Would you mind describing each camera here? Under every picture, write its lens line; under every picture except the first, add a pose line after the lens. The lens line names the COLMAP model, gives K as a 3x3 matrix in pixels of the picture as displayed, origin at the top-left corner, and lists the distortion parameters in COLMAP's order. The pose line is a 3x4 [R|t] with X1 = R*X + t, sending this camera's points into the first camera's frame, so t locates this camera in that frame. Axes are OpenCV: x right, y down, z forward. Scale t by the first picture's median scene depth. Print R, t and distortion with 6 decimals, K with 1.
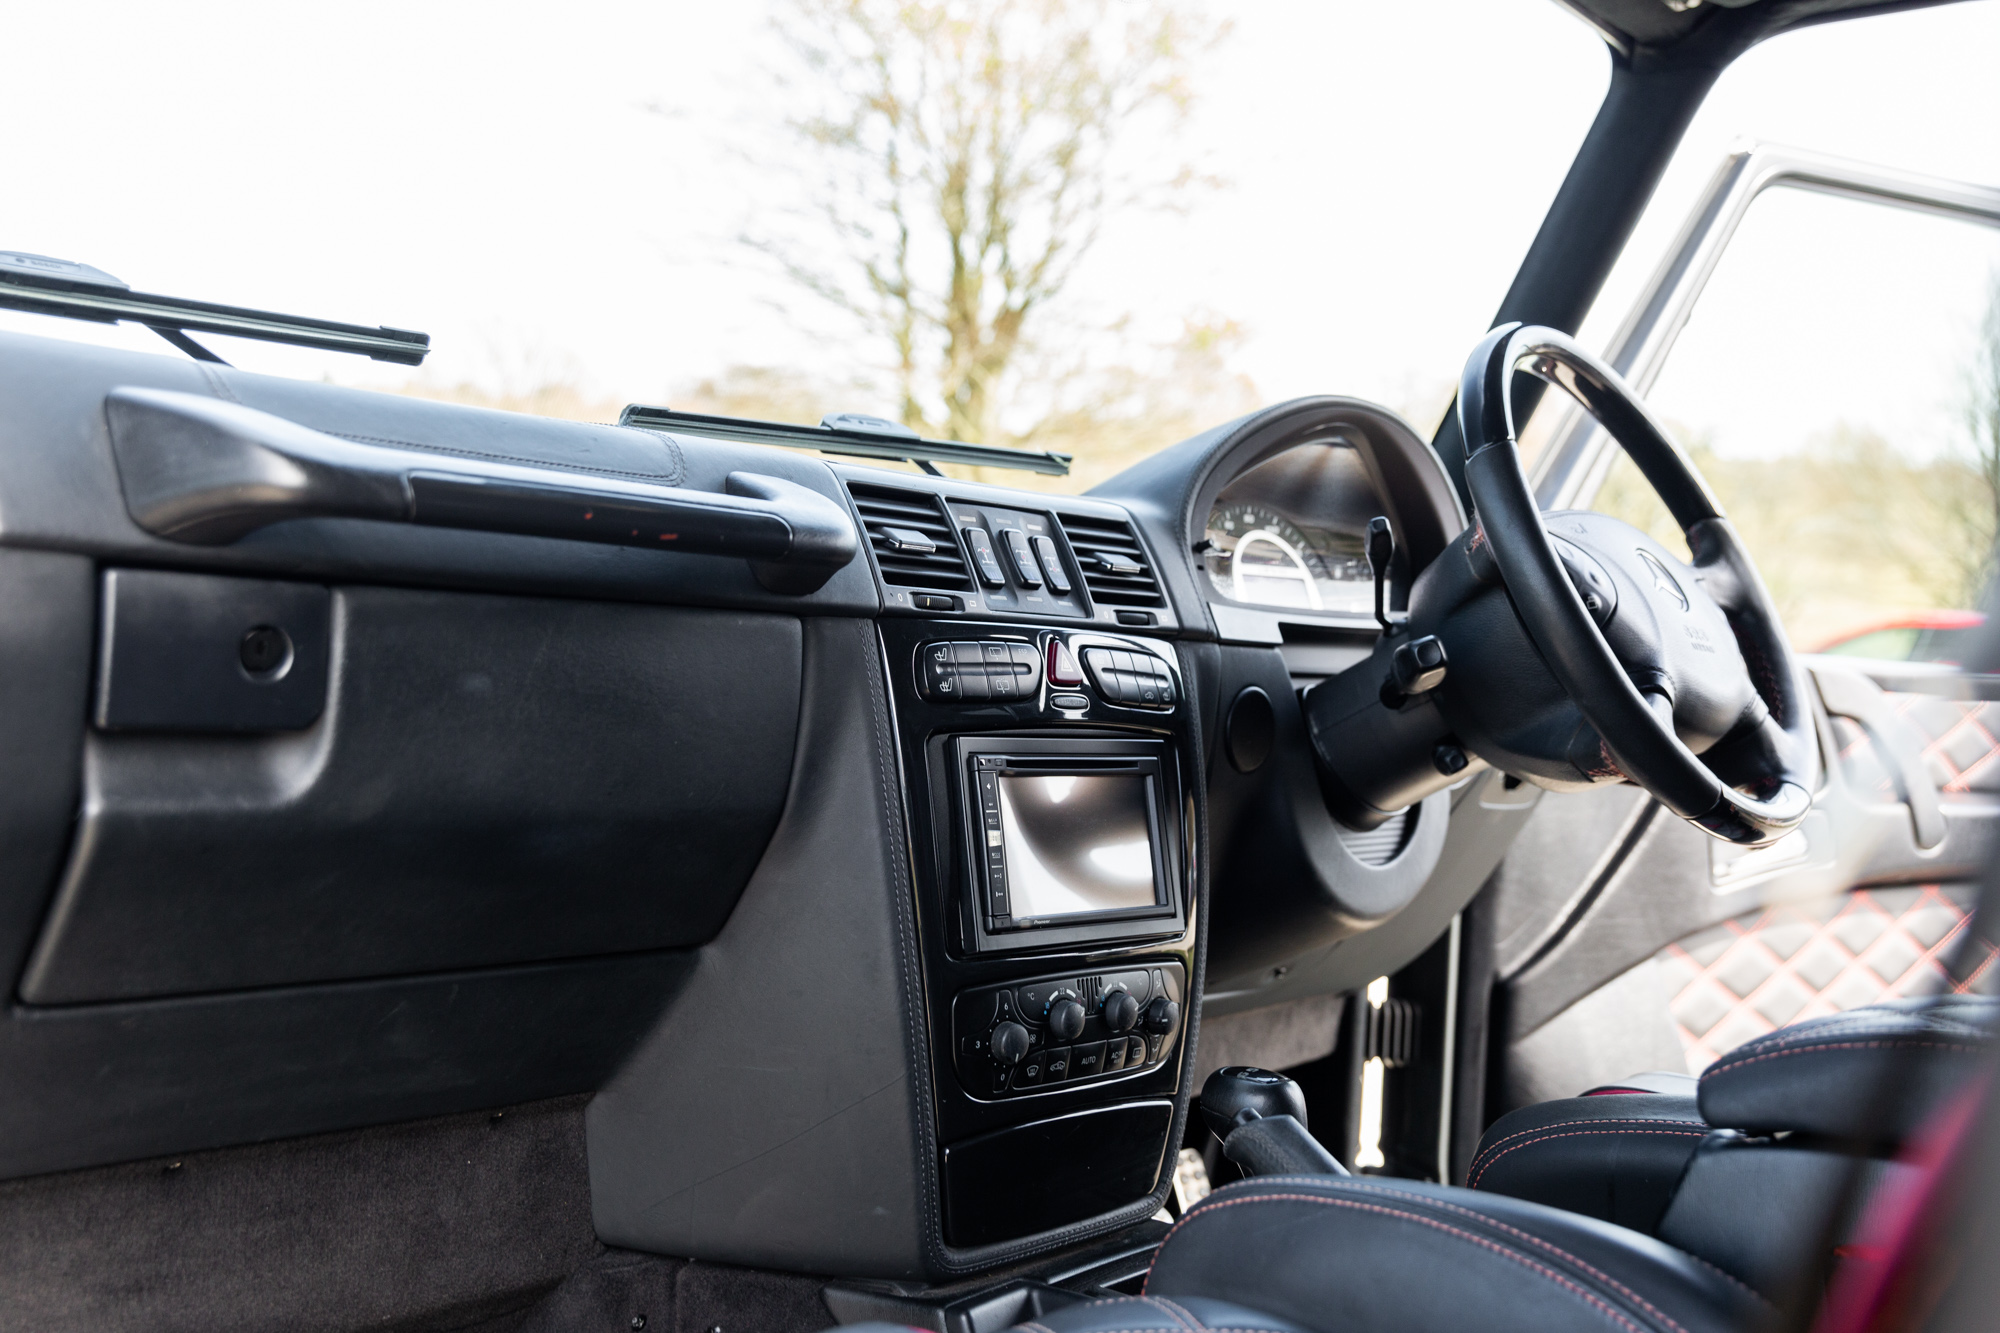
lens RADIAL K [[1966.0, 0, 1000.0], [0, 1966.0, 666.5], [0, 0, 1]] dist [-0.002521, -0.005425]
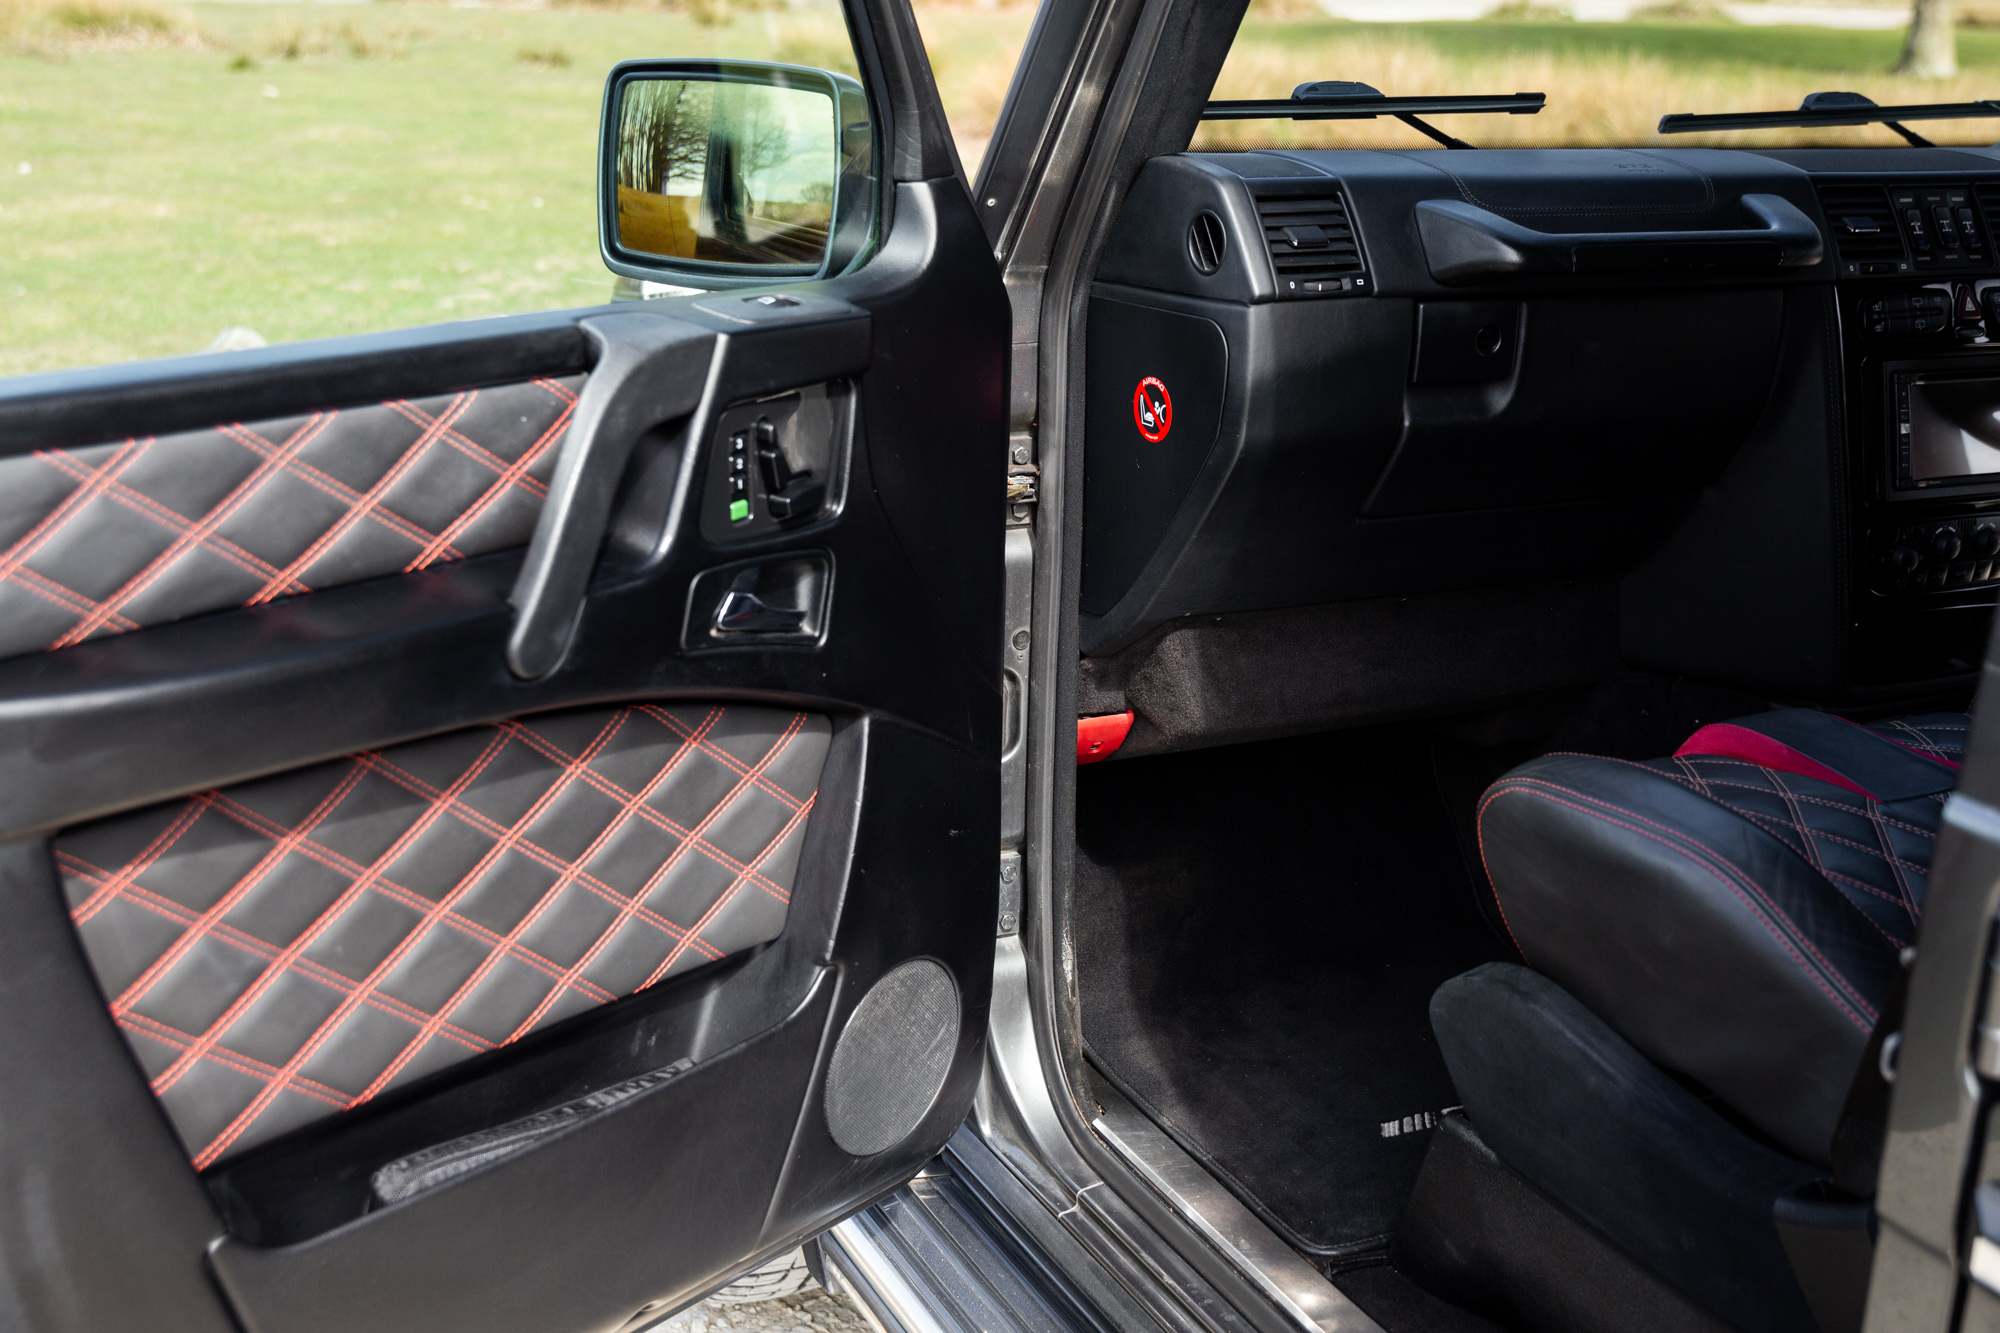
lens RADIAL K [[2300.4, 0, 1000.0], [0, 2300.4, 666.5], [0, 0, 1]] dist [-0.010085, 0.001914]
pose [[0.921986, 0.082917, -0.378241, 0.035134], [0.021997, 0.964012, 0.264946, -0.199243], [0.386597, -0.252596, 0.886982, -0.808794]]
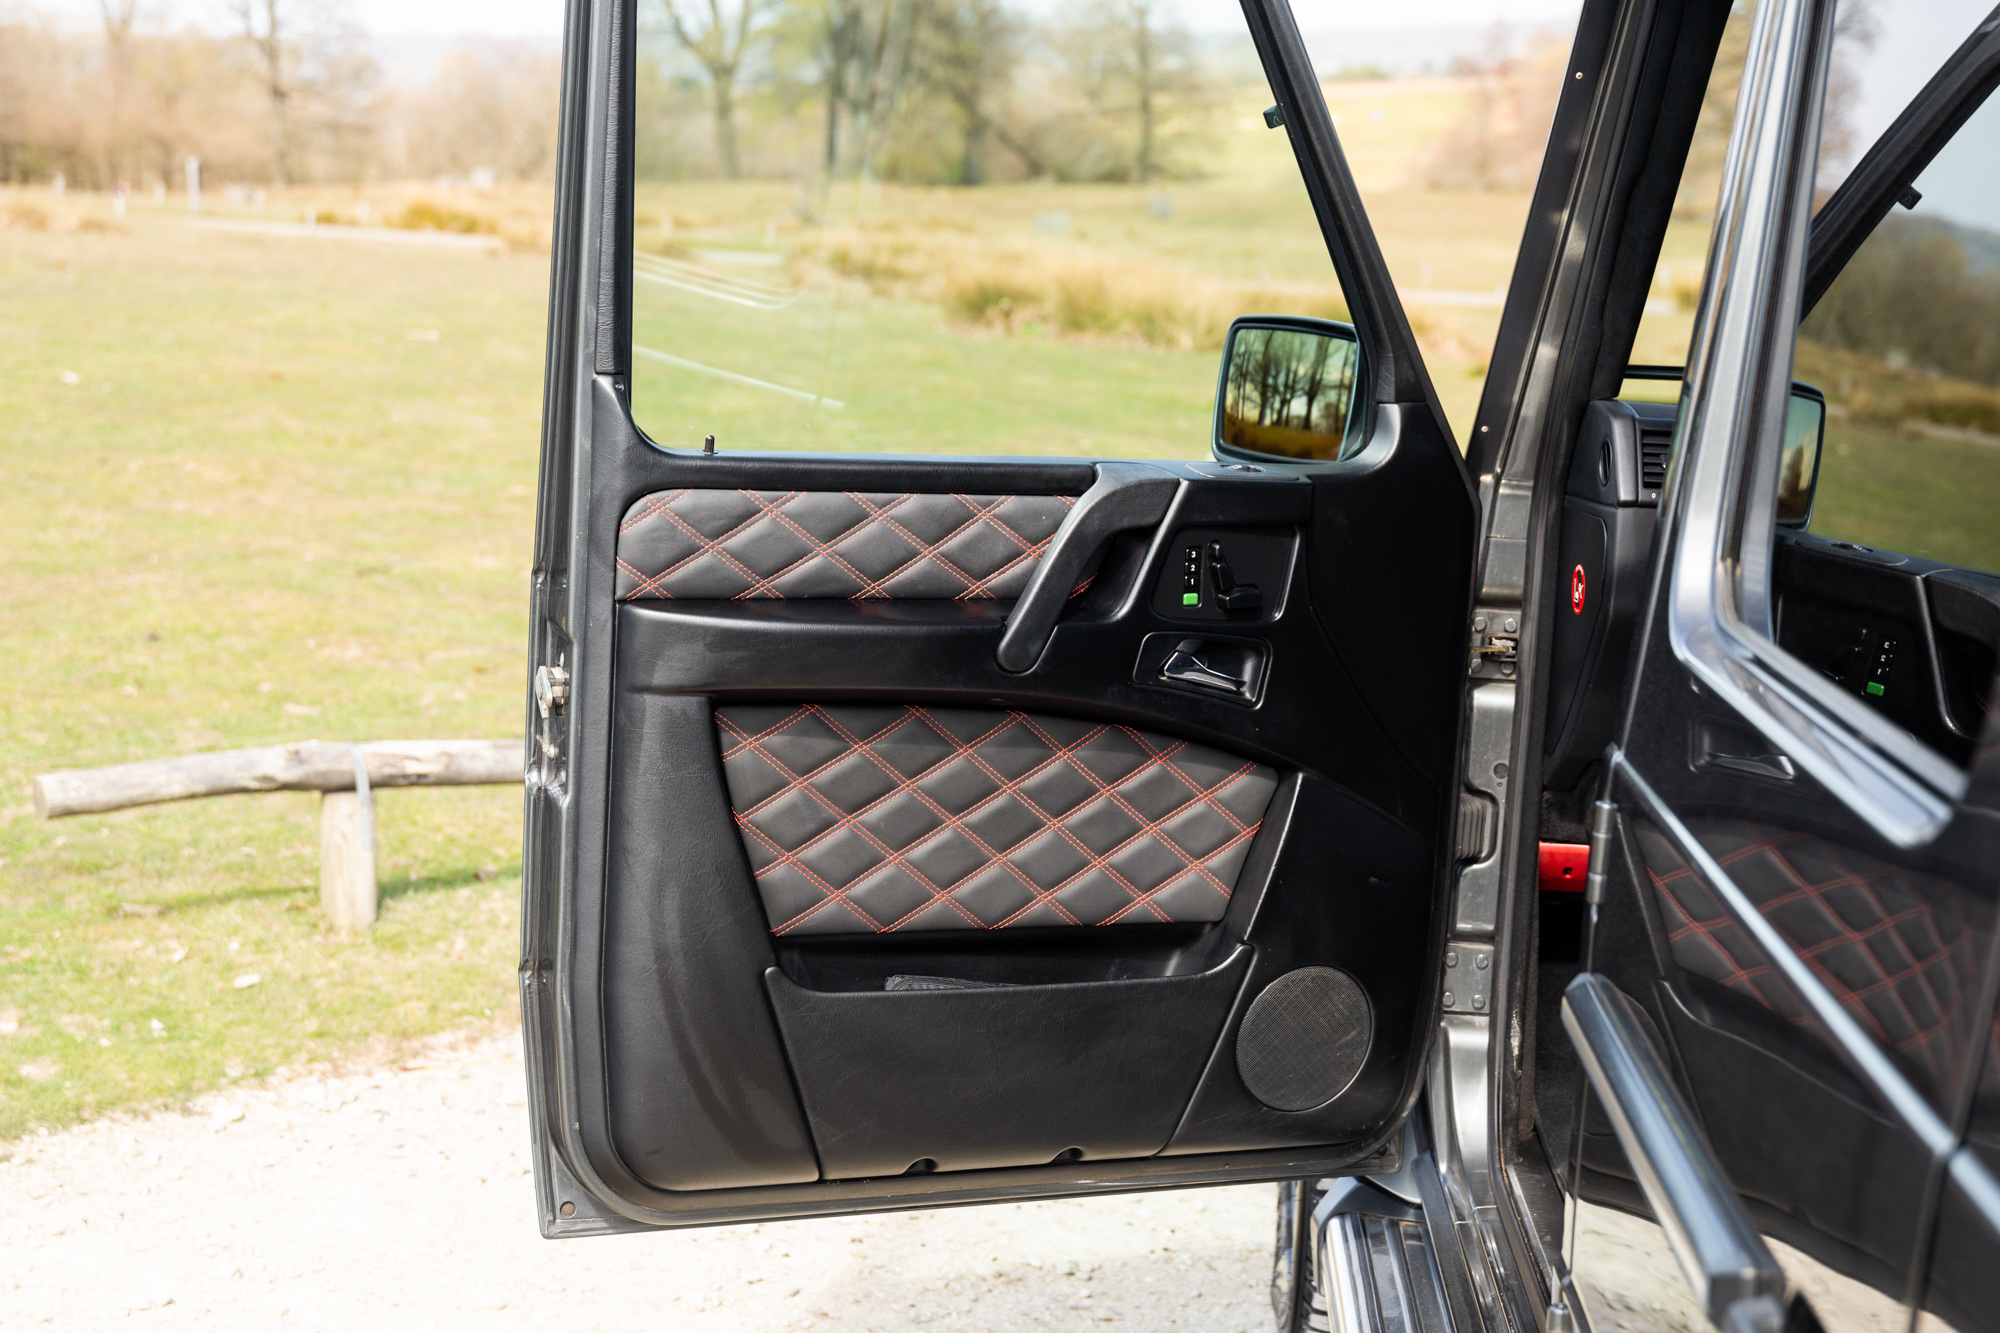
lens RADIAL K [[2862.2, 0, 1000.0], [0, 2862.2, 666.5], [0, 0, 1]] dist [0.001096, 0.035426]
pose [[0.613107, 0.101148, -0.783498, 1.157662], [-0.026325, 0.993835, 0.107702, -0.147003], [0.789561, -0.045407, 0.611989, -1.287198]]
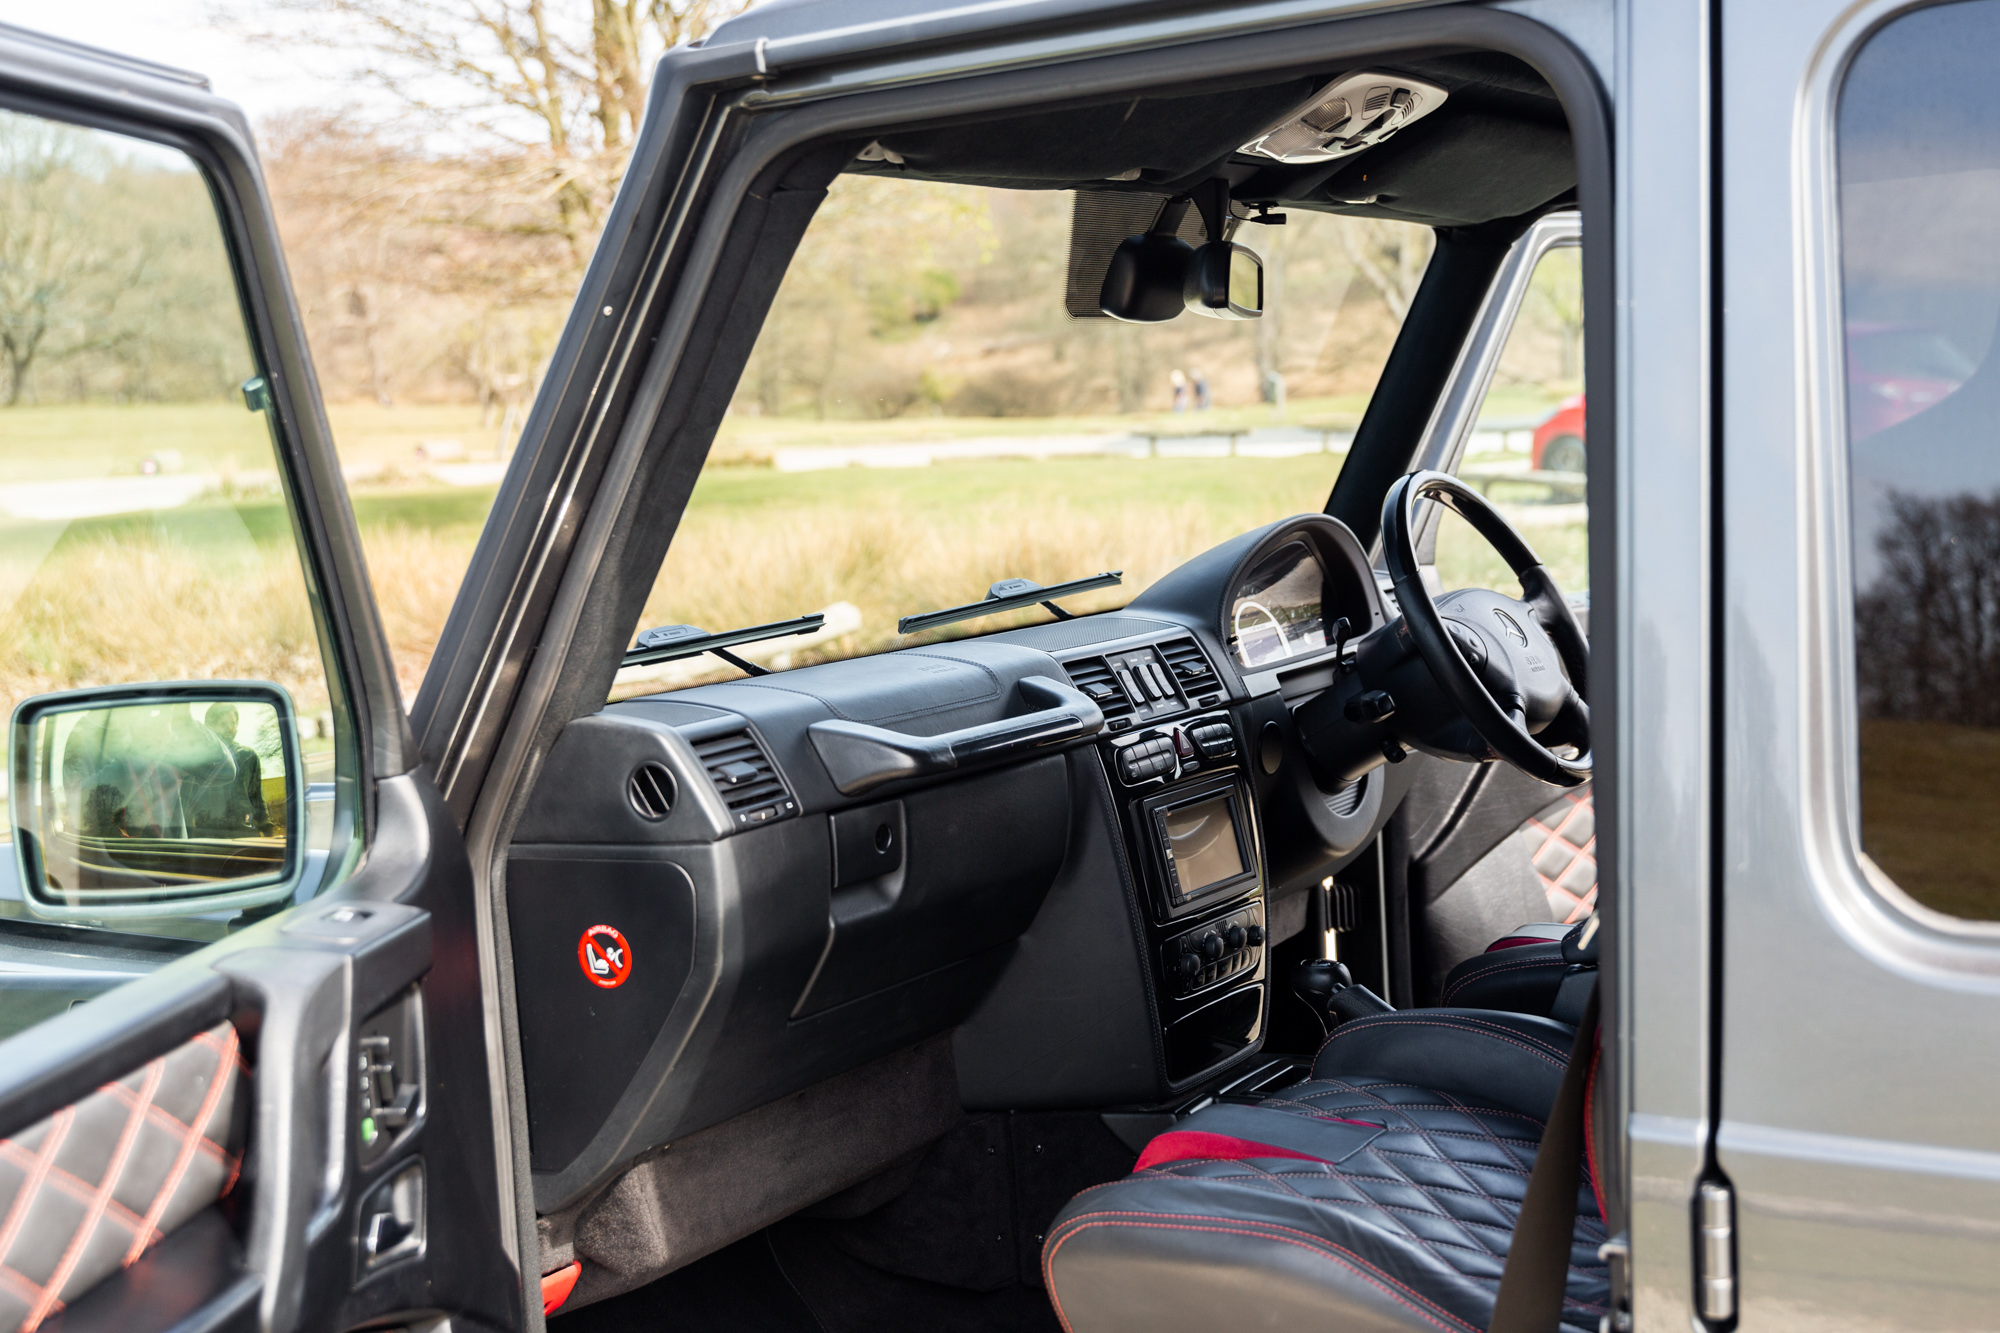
lens RADIAL K [[2496.4, 0, 1000.0], [0, 2496.4, 666.5], [0, 0, 1]] dist [-0.002209, -0.012501]
pose [[0.983776, -0.123106, 0.130501, -0.383891], [0.110015, 0.988559, 0.103191, -0.296634], [-0.141711, -0.087160, 0.986063, -1.069464]]
